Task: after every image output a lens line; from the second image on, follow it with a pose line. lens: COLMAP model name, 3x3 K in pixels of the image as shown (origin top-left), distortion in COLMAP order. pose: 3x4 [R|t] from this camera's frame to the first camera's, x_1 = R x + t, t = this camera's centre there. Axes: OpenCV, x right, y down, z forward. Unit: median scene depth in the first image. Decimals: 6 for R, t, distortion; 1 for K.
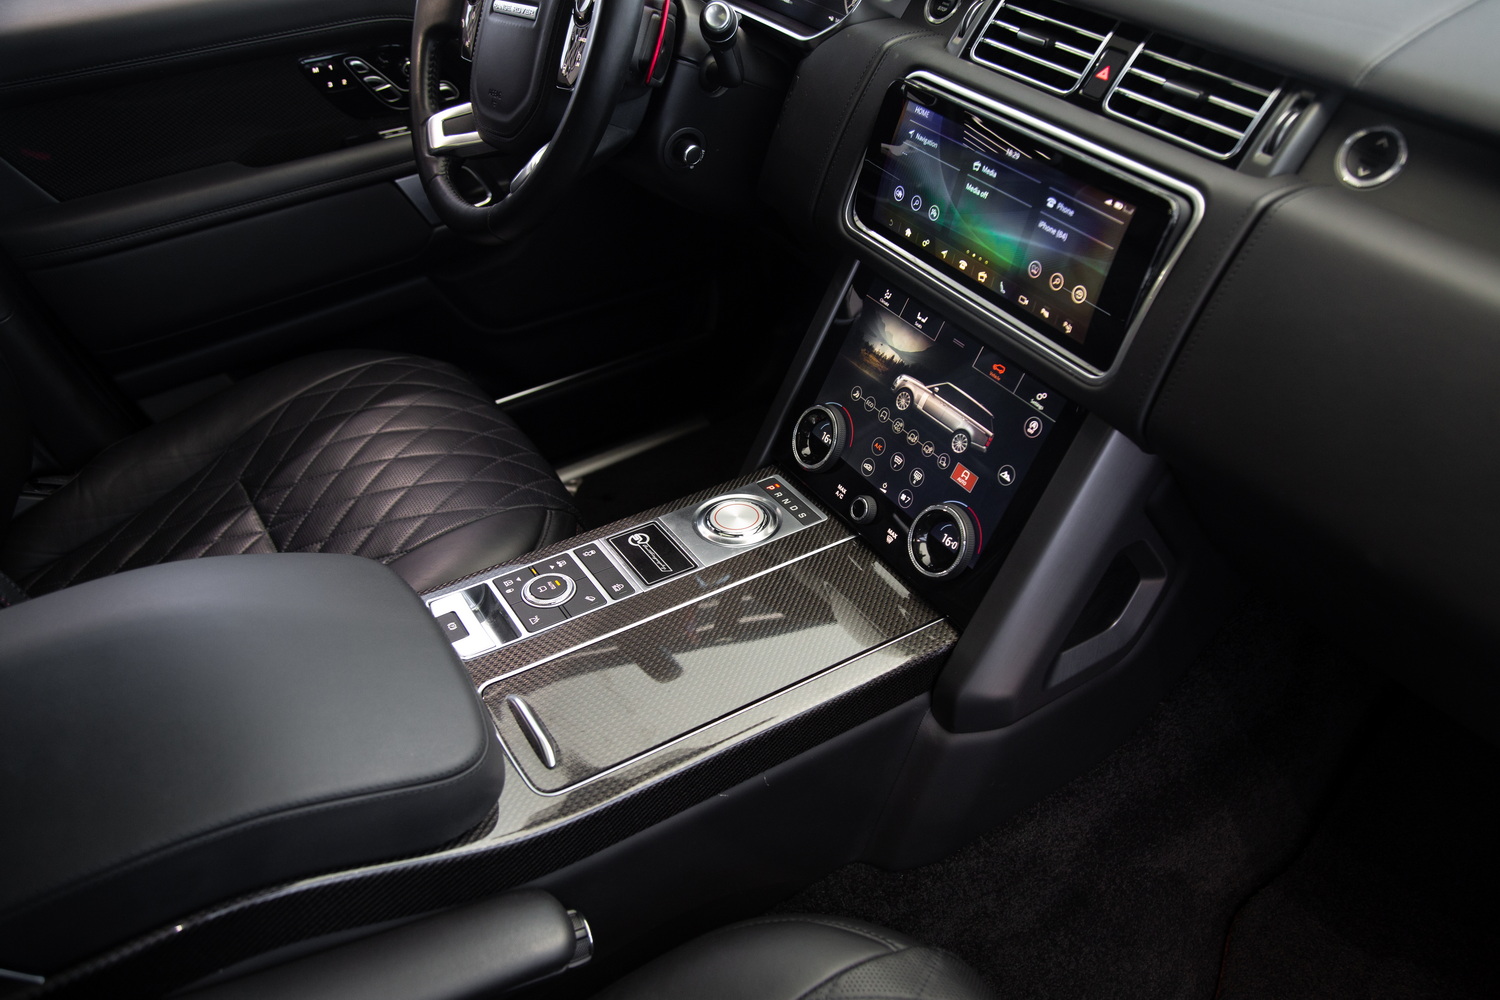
lens RADIAL K [[1175.8, 0, 752.8], [0, 1175.8, 485.3], [0, 0, 1]] dist [-0.053162, 0.004489]
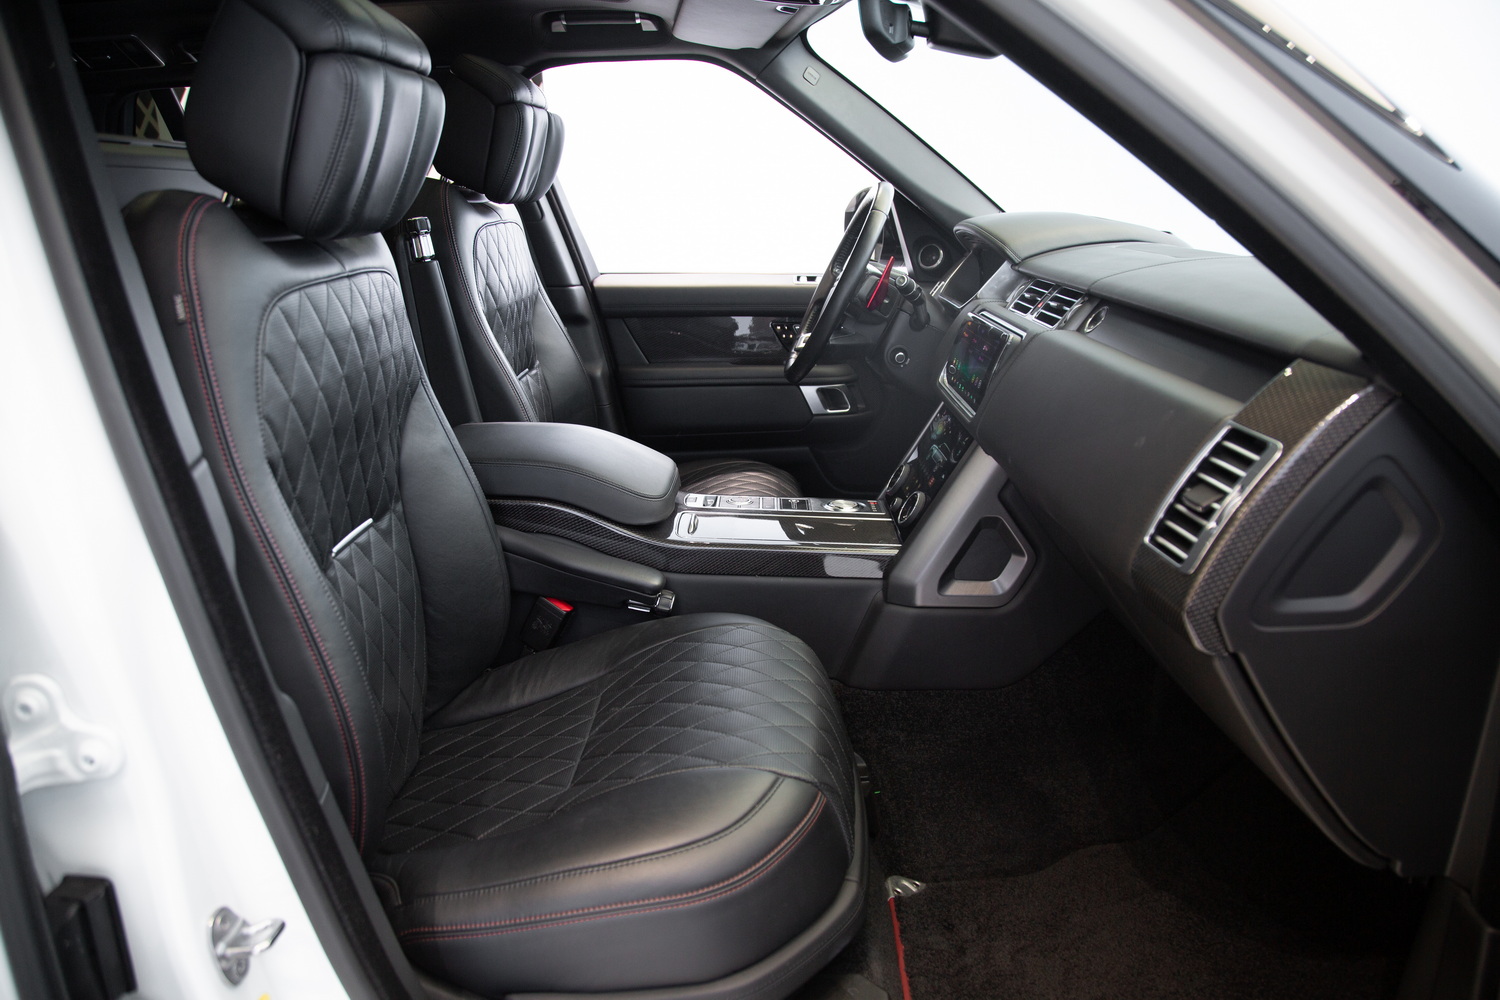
lens RADIAL K [[1019.7, 0, 750.0], [0, 1019.7, 500.0], [0, 0, 1]] dist [-0.130522, 0.075862]
pose [[0.837508, 0.181786, -0.515300, 0.770122], [-0.353814, 0.899063, -0.257879, 0.543694], [0.416408, 0.398296, 0.817291, -0.486148]]
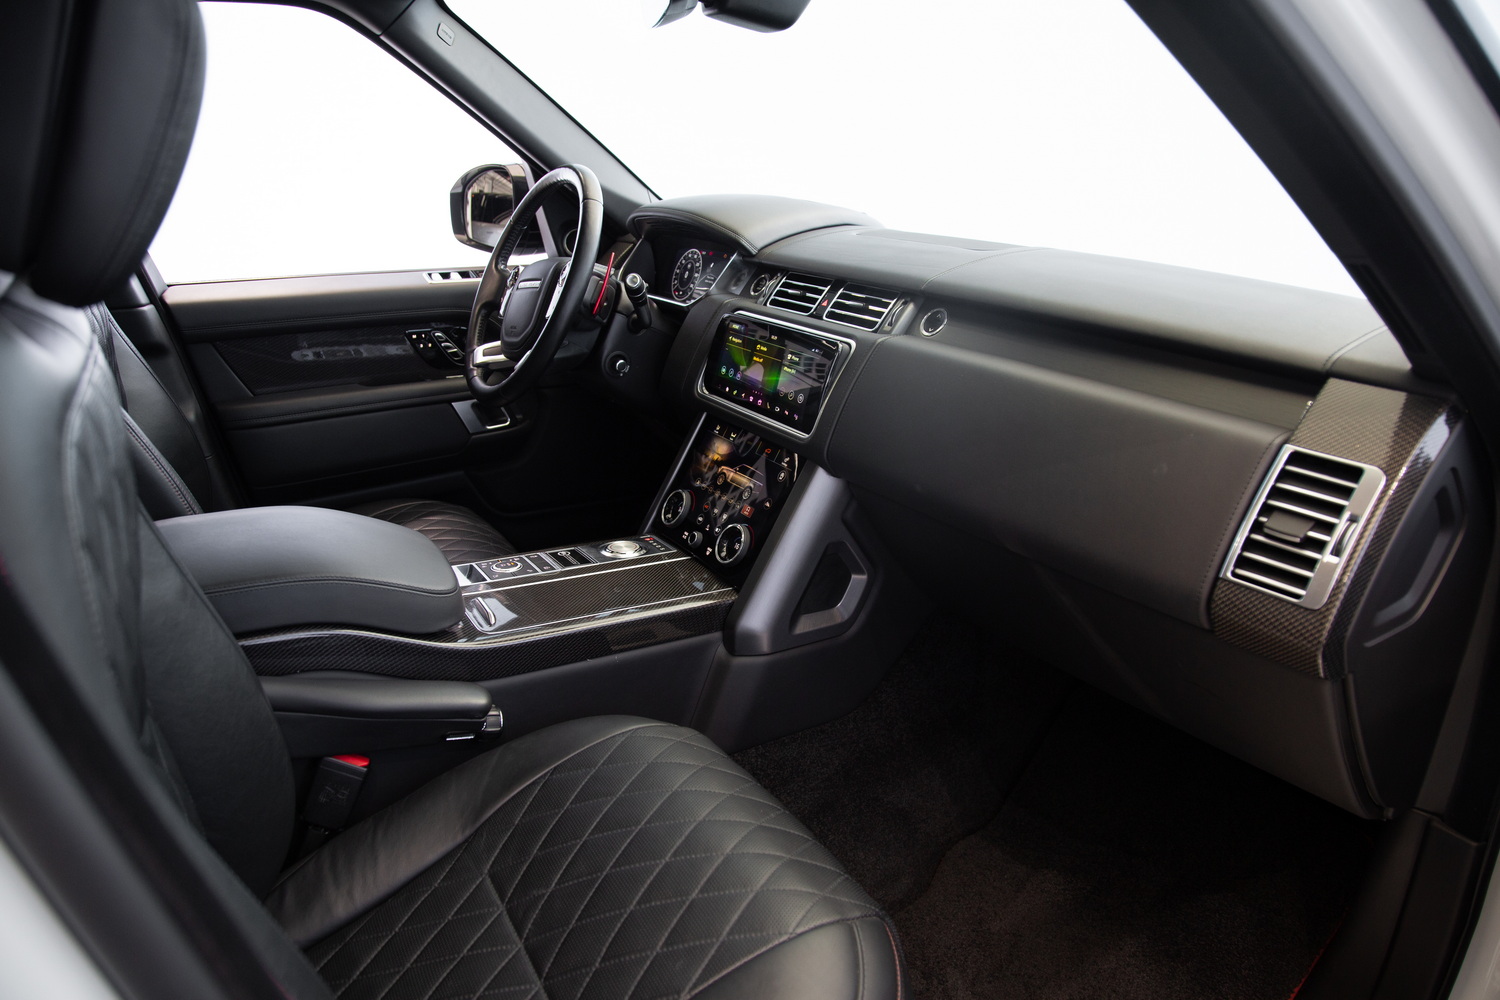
lens RADIAL K [[1019.7, 0, 750.0], [0, 1019.7, 500.0], [0, 0, 1]] dist [-0.130522, 0.075862]
pose [[0.998979, 0.044835, -0.005558, 0.183419], [-0.044172, 0.943513, -0.328377, 0.459995], [-0.009478, 0.328287, 0.944531, -0.430906]]
